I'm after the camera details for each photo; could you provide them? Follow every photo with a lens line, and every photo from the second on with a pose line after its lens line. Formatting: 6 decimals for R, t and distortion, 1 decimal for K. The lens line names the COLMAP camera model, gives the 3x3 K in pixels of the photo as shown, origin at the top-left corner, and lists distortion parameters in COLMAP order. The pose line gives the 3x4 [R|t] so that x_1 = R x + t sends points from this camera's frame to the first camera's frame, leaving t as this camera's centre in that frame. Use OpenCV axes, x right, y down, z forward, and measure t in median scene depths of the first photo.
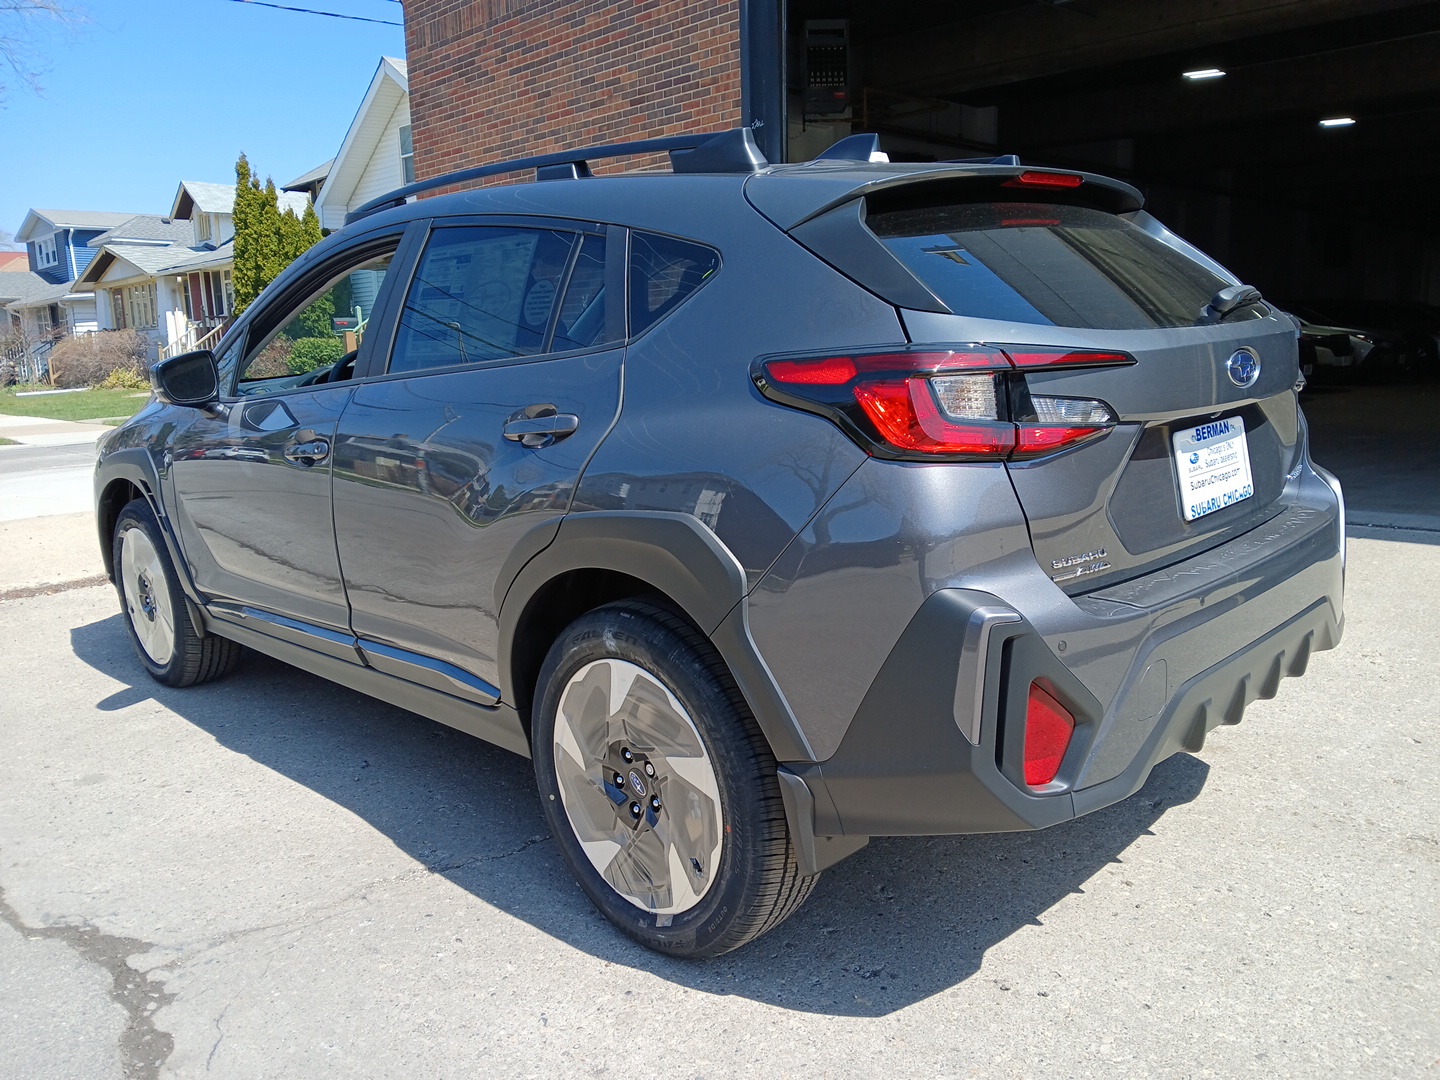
lens RADIAL K [[1129.5, 0, 724.4], [0, 1129.5, 530.0], [0, 0, 1]] dist [-0.006585, -0.029900]
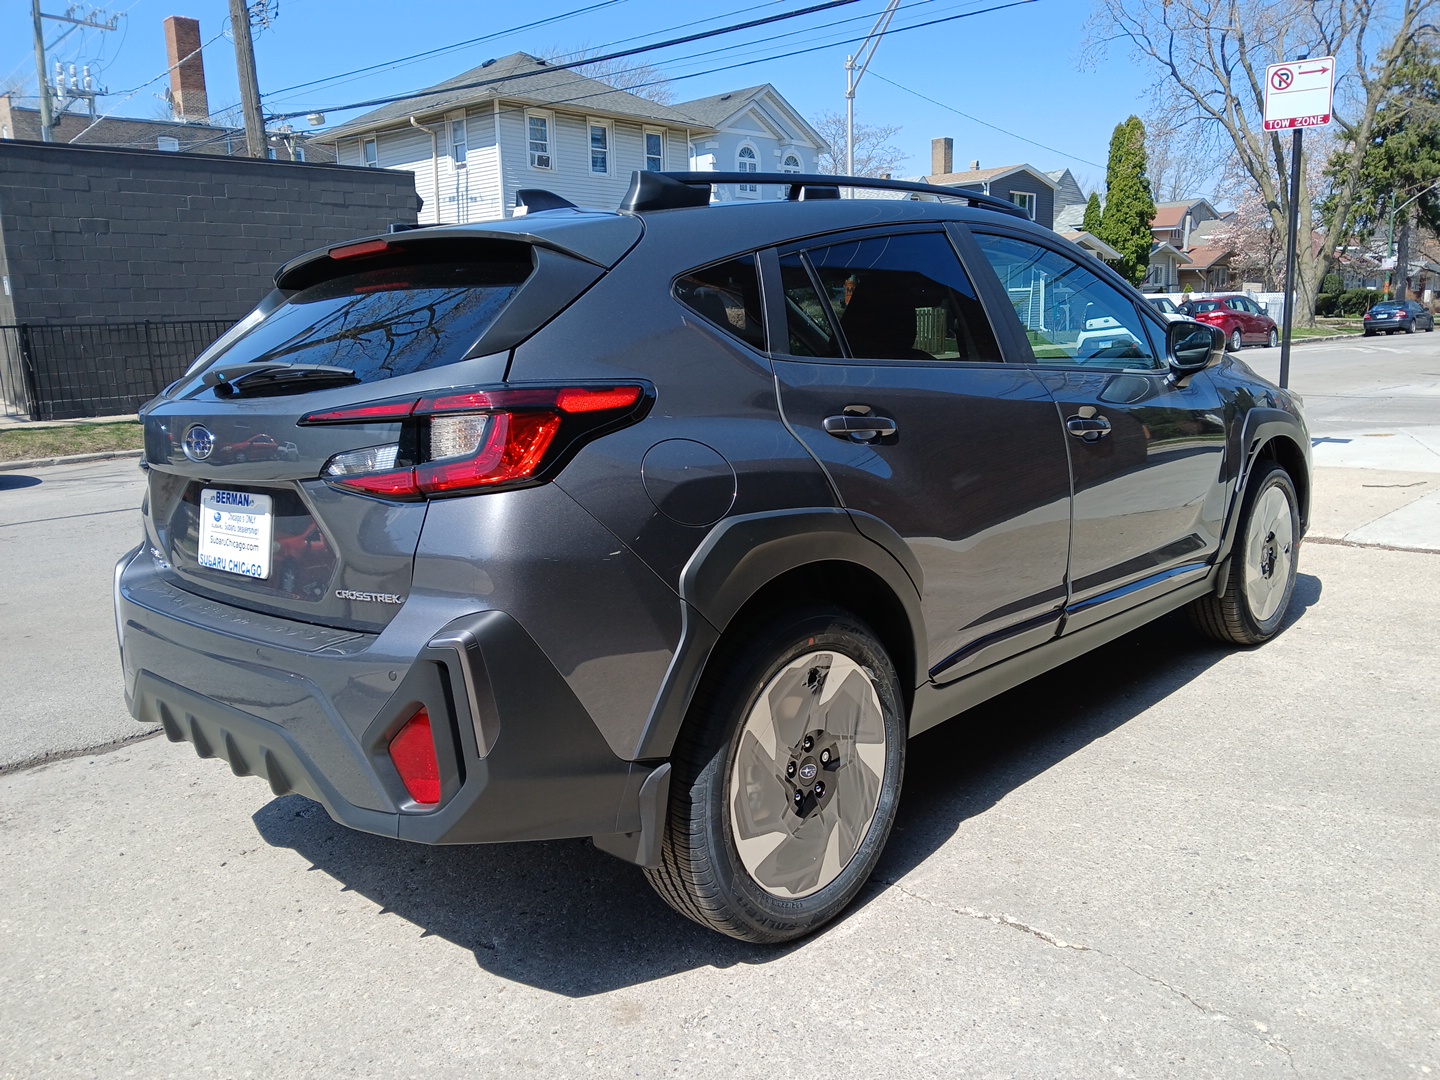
lens RADIAL K [[1129.5, 0, 737.3], [0, 1129.5, 531.1], [0, 0, 1]] dist [-0.006585, -0.029900]
pose [[0.029906, 0.208662, -0.977530, 0.314717], [-0.132248, 0.970196, 0.203051, -0.071075], [0.990765, 0.123204, 0.056610, 0.298537]]
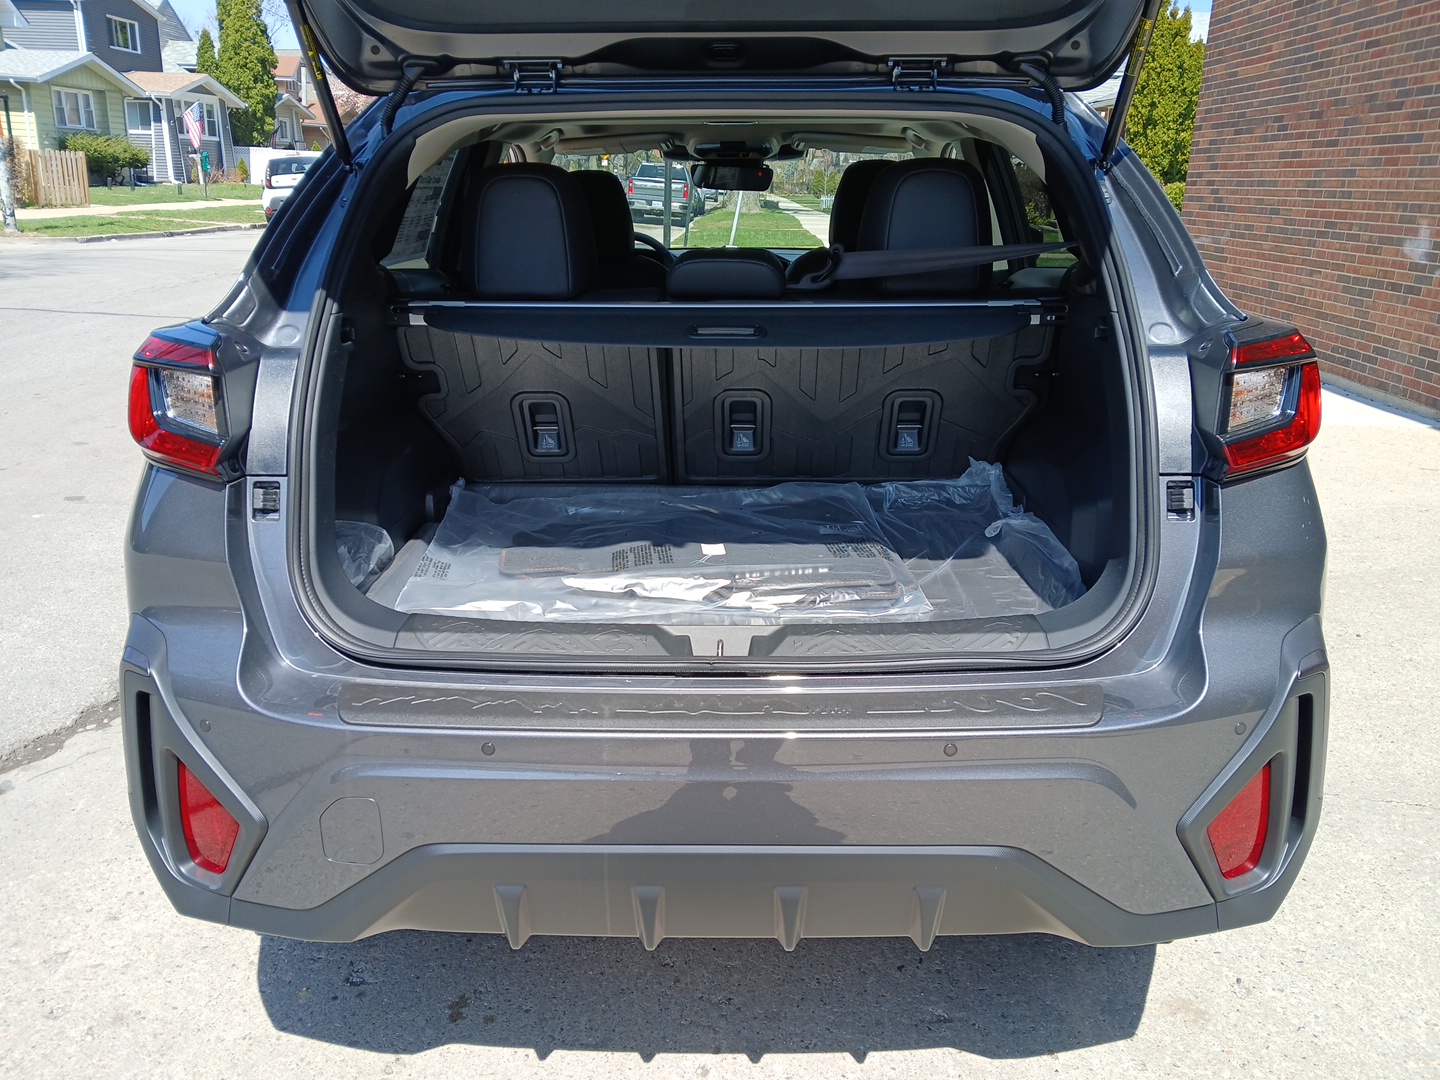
lens RADIAL K [[1129.5, 0, 725.2], [0, 1129.5, 548.4], [0, 0, 1]] dist [-0.006585, -0.029900]
pose [[0.702390, 0.269680, -0.658727, 0.180291], [-0.166799, 0.962041, 0.216000, -0.043574], [0.691973, -0.041842, 0.720710, 0.116462]]
